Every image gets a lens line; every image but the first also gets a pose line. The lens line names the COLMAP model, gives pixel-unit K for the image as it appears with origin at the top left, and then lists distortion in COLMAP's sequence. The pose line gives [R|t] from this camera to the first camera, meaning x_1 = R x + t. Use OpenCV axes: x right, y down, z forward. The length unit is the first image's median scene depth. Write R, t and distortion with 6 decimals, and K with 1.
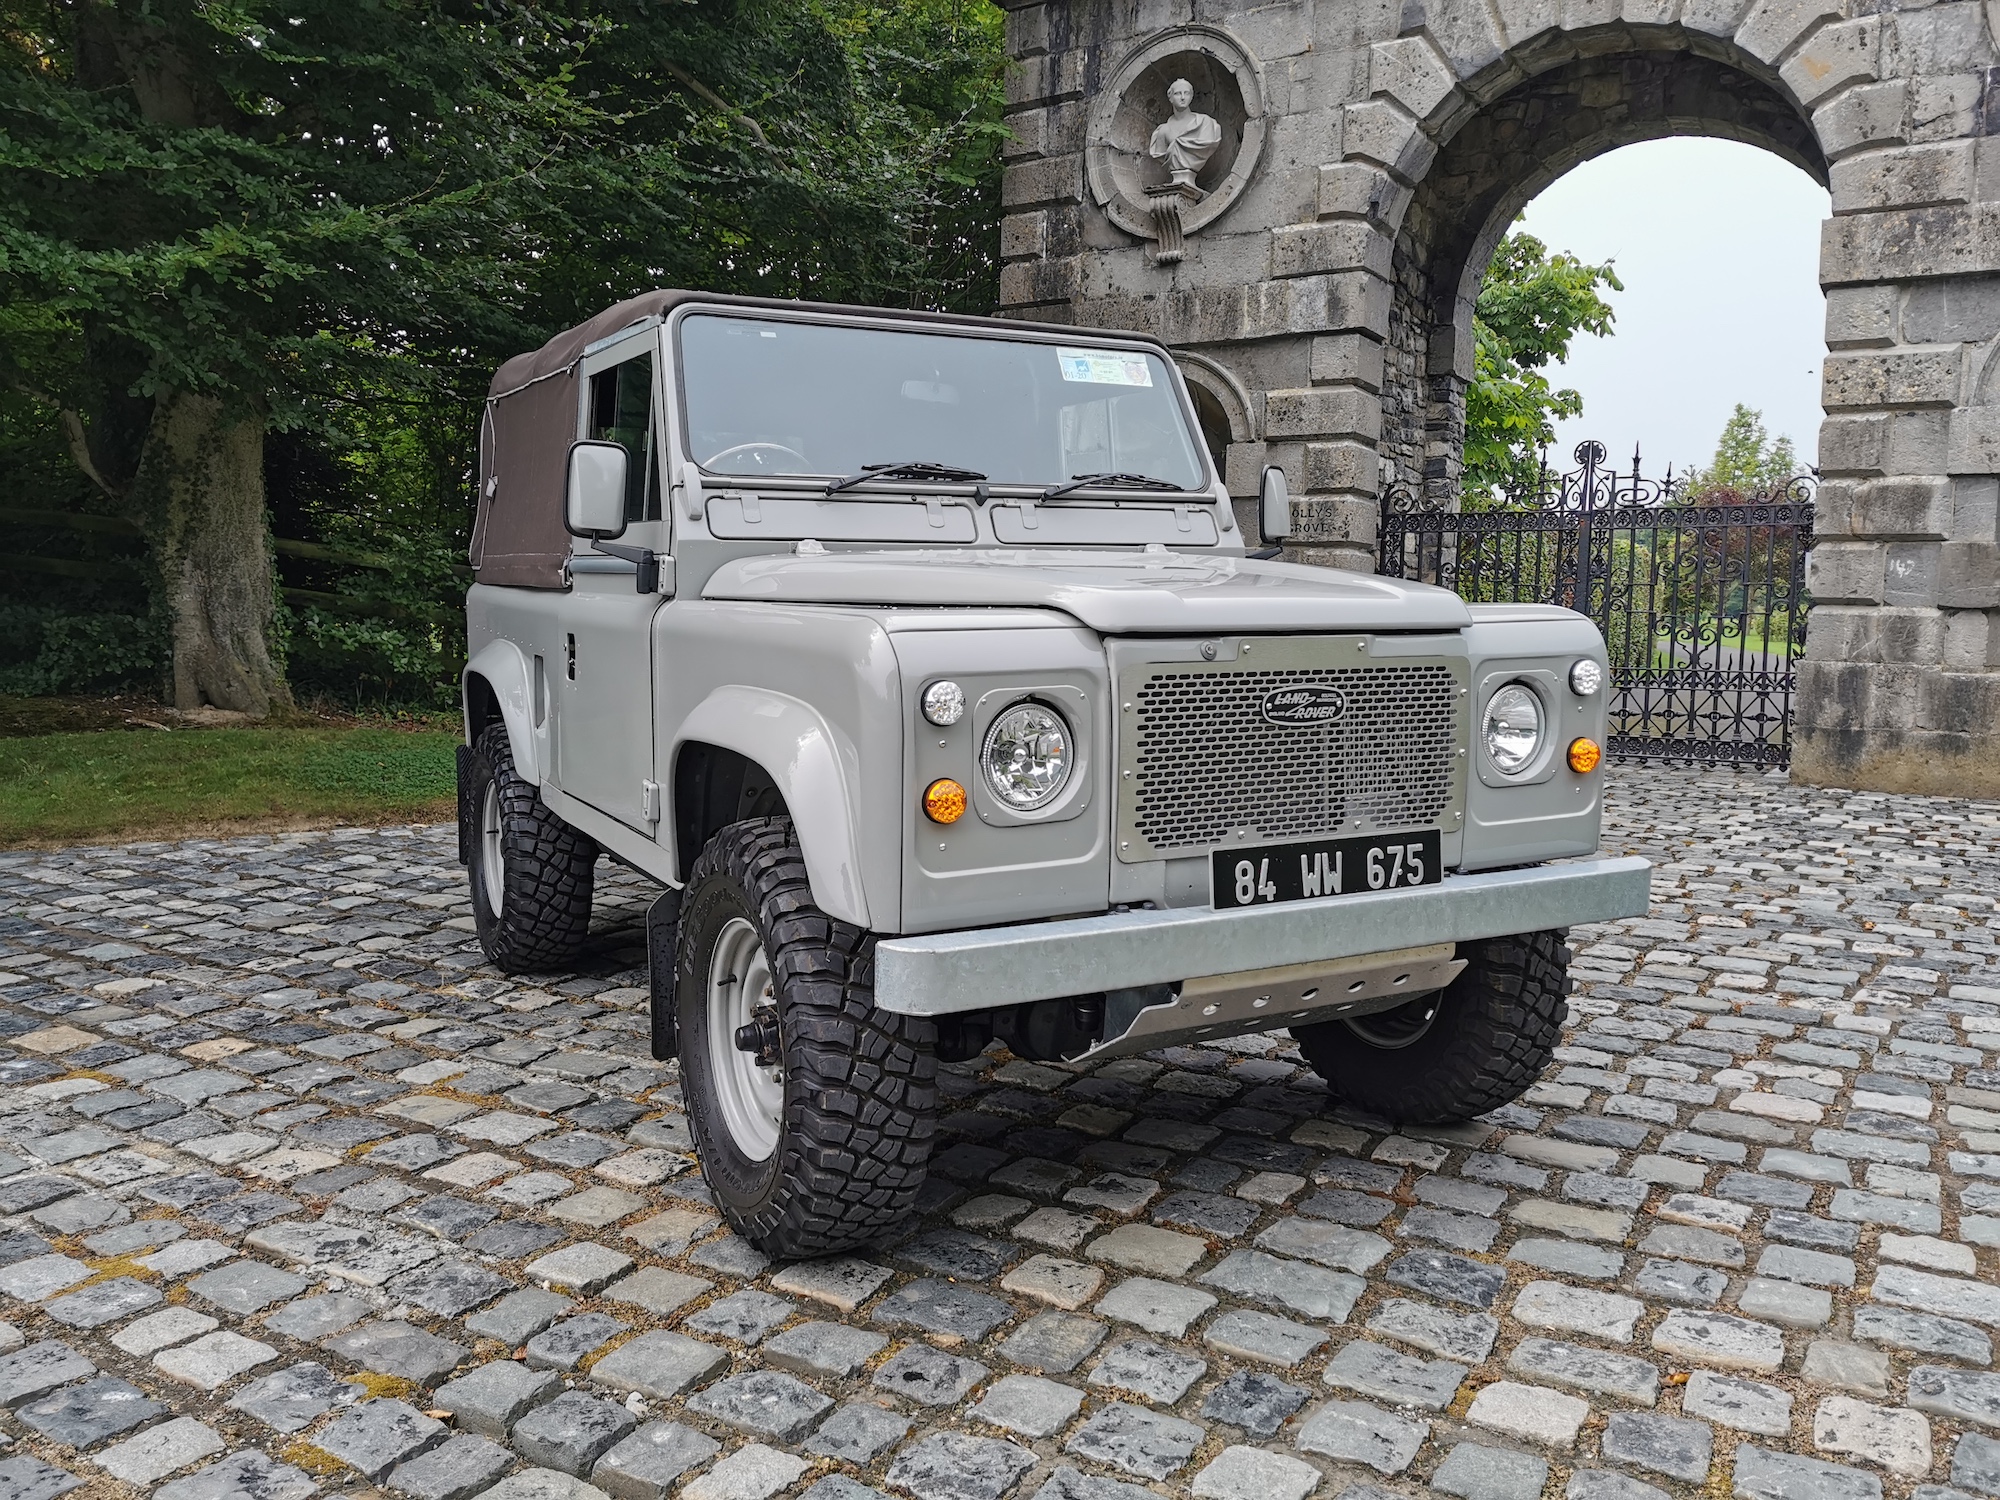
lens RADIAL K [[1525.2, 0, 993.6], [0, 1525.2, 752.0], [0, 0, 1]] dist [0.076785, -0.106430]
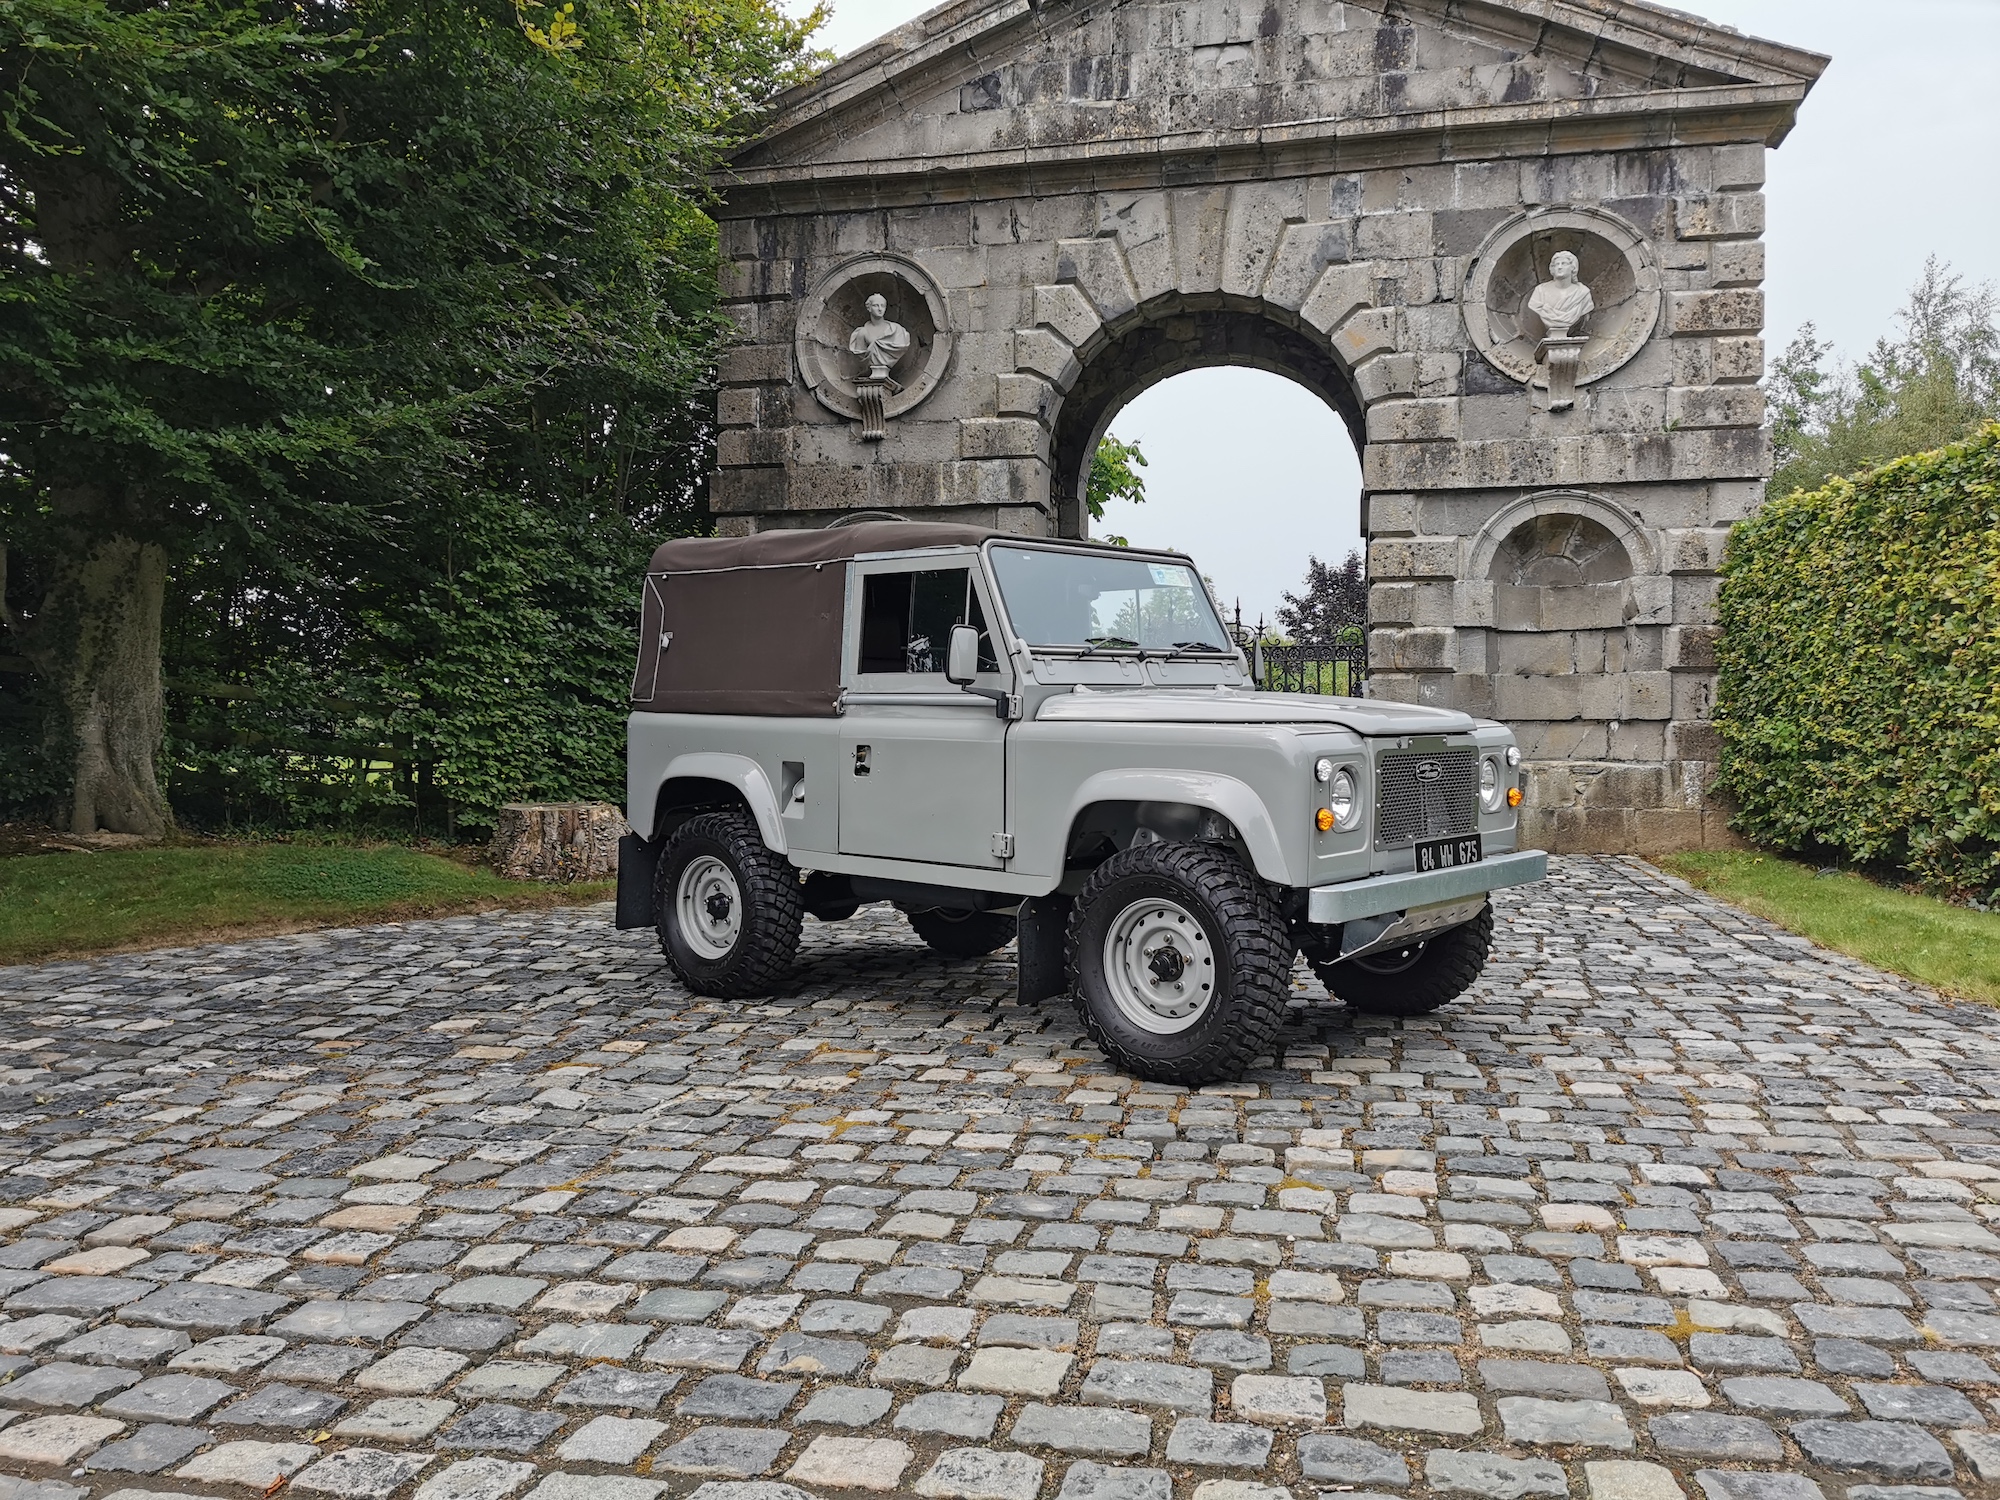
lens RADIAL K [[1538.0, 0, 1000.0], [0, 1538.0, 750.0], [0, 0, 1]] dist [0.015801, -0.000230]
pose [[0.938046, -0.017824, 0.346052, -0.265093], [0.044722, 0.996551, -0.069899, 0.014888], [-0.343613, 0.081045, 0.935608, -0.175604]]
